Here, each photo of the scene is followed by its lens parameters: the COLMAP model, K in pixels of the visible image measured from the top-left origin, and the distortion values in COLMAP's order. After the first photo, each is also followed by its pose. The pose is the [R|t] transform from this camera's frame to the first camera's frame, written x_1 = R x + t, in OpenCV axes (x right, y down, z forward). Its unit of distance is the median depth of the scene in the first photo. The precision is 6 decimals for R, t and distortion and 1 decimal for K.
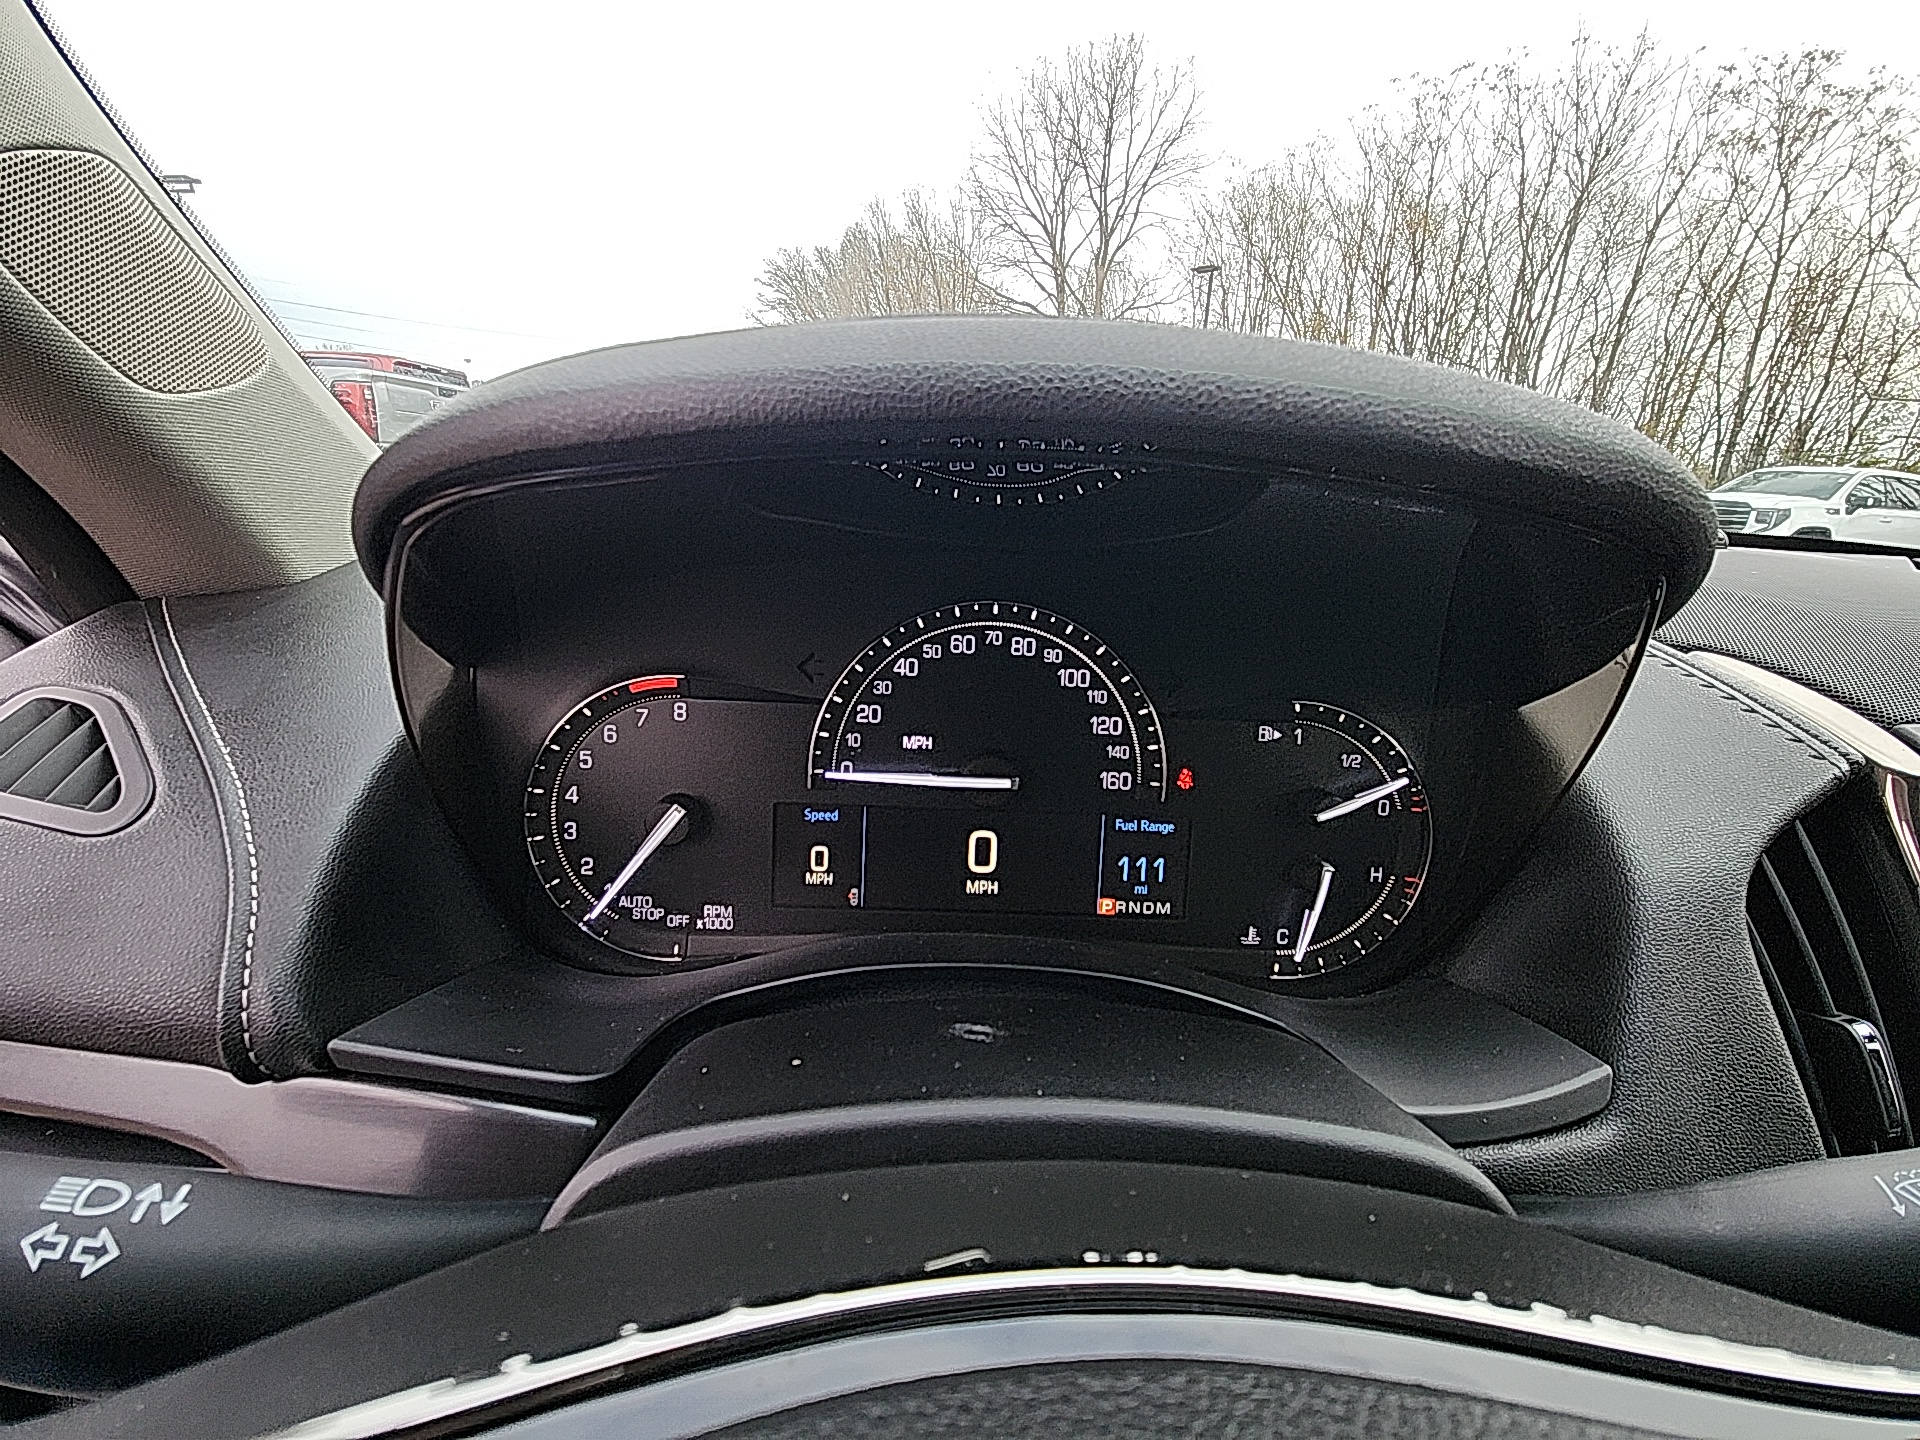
lens RADIAL K [[779.3, 0, 945.6], [0, 779.3, 721.3], [0, 0, 1]] dist [-0.004275, -0.000439]
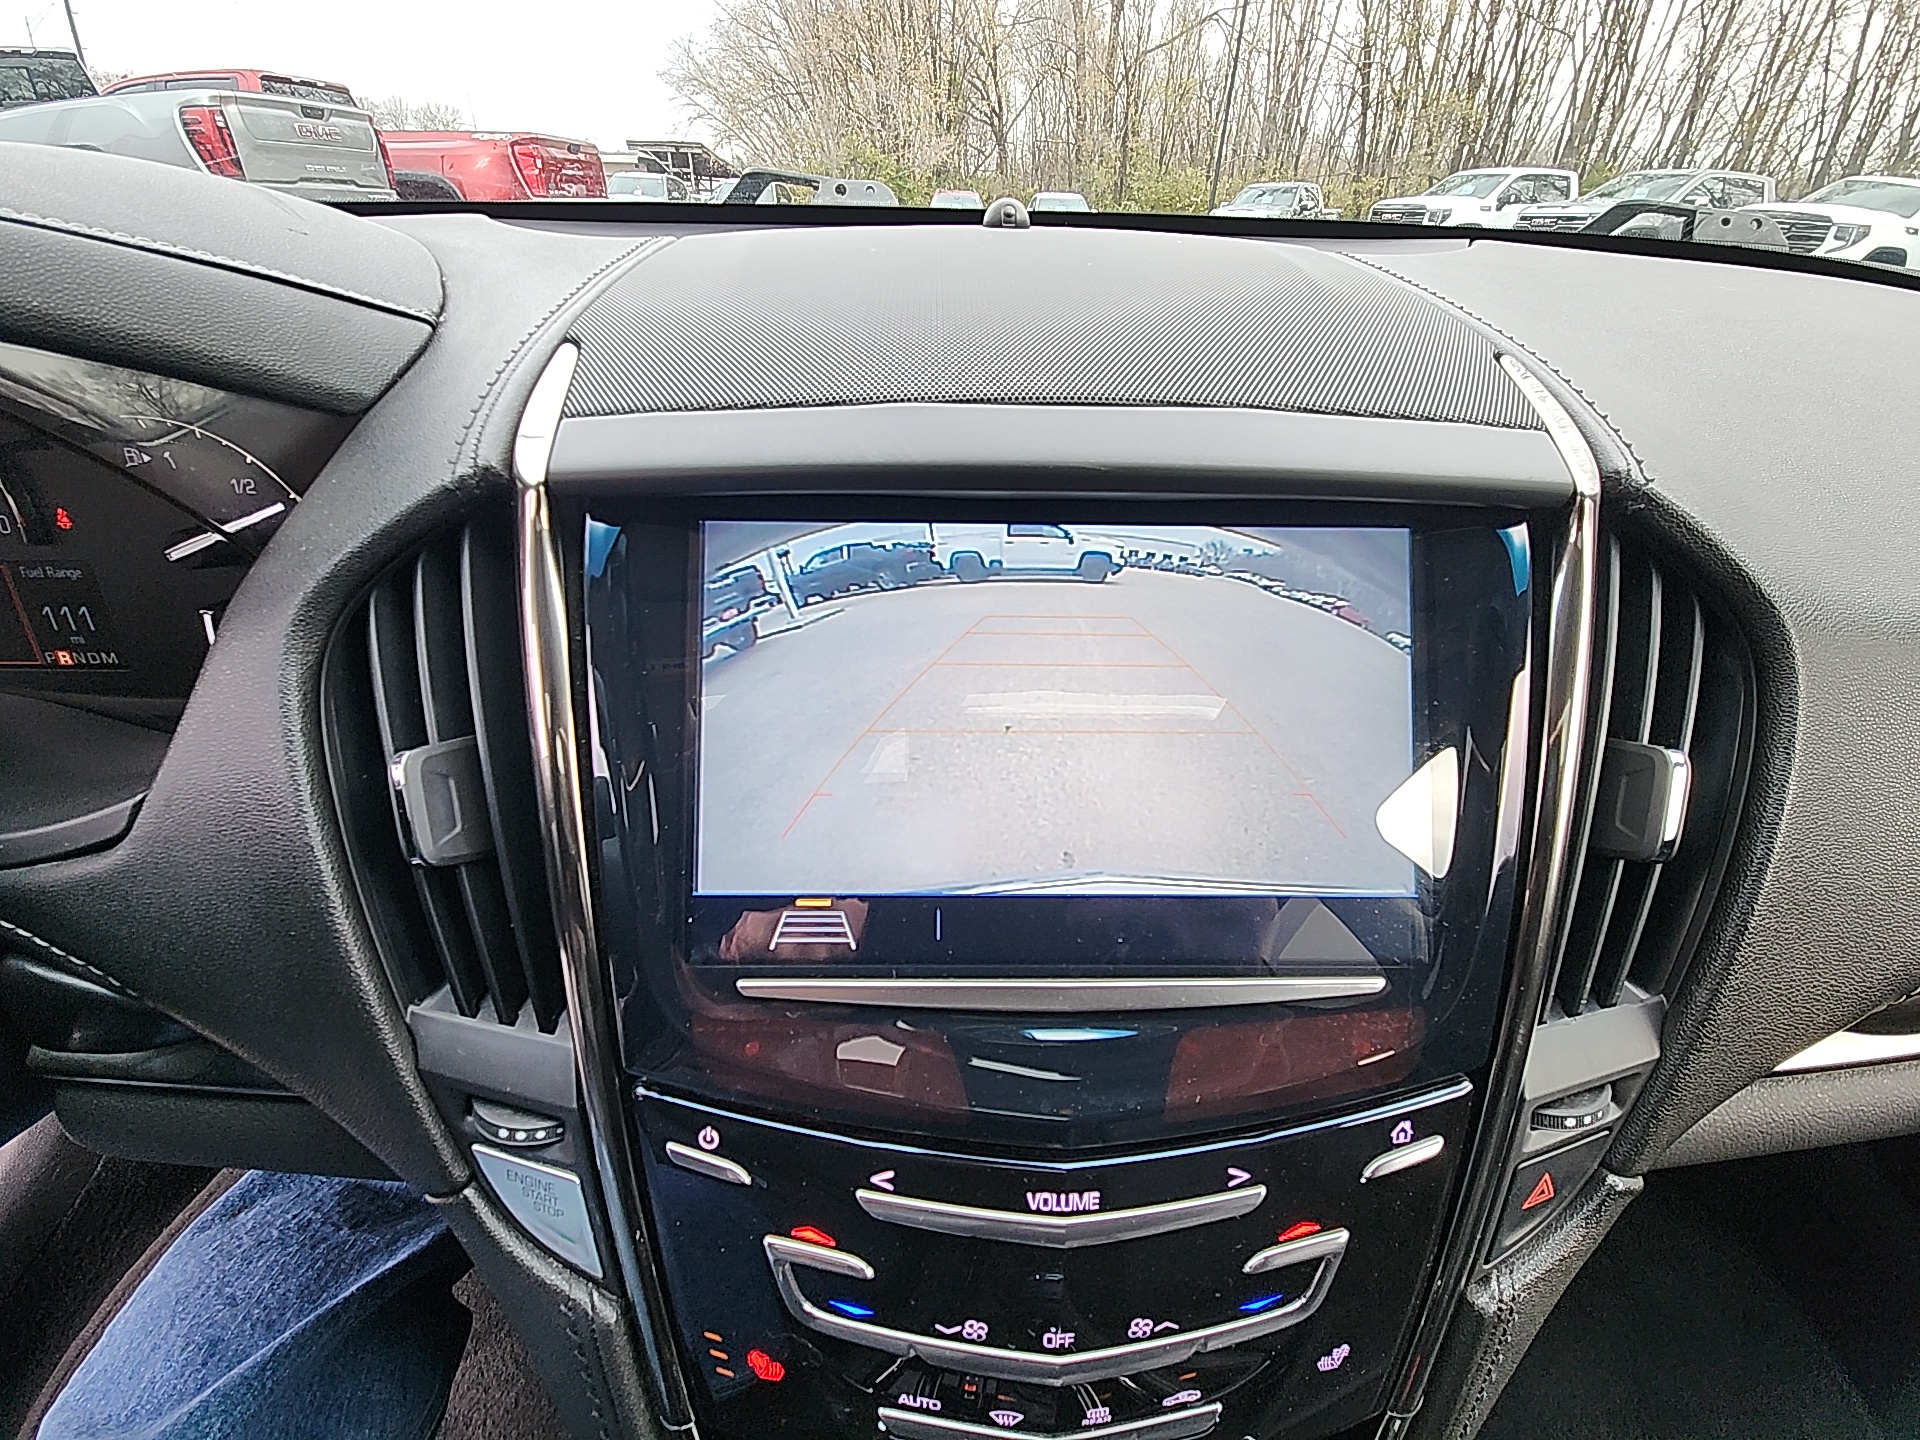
lens RADIAL K [[764.2, 0, 952.2], [0, 764.2, 708.9], [0, 0, 1]] dist [0.032849, -0.021351]
pose [[0.999565, -0.028223, -0.008530, 1.398645], [0.029477, 0.962590, 0.269355, 0.076107], [0.000609, -0.269489, 0.963003, 0.094976]]
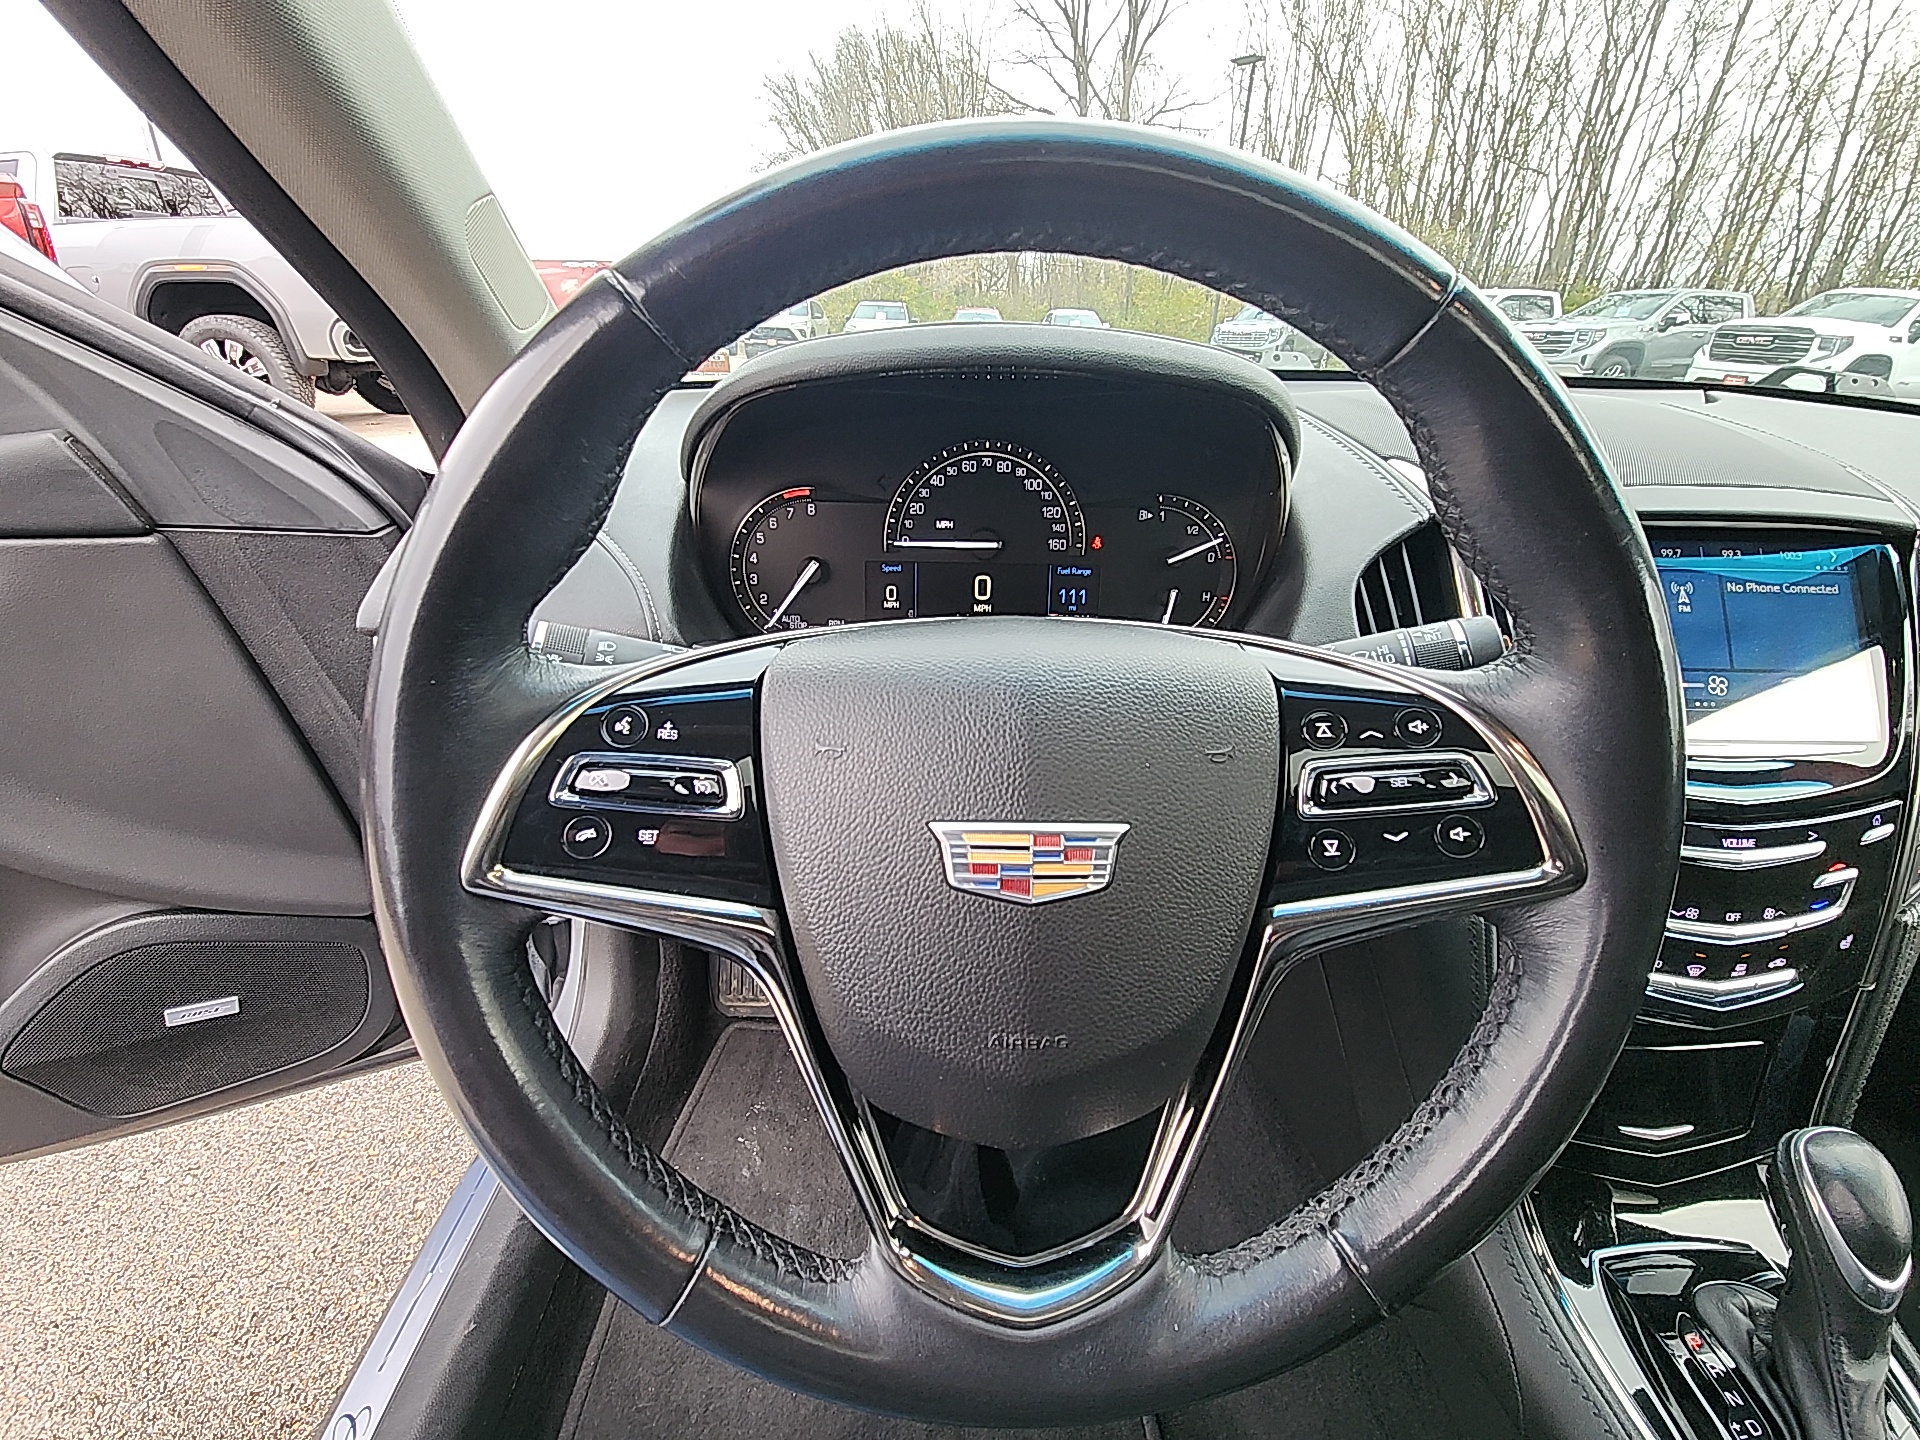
lens RADIAL K [[773.0, 0, 952.6], [0, 773.0, 709.0], [0, 0, 1]] dist [0.018495, -0.015572]
pose [[0.999645, -0.019752, -0.017891, 0.004923], [0.022339, 0.987132, 0.158341, 0.163331], [0.014533, -0.158684, 0.987222, -0.807163]]
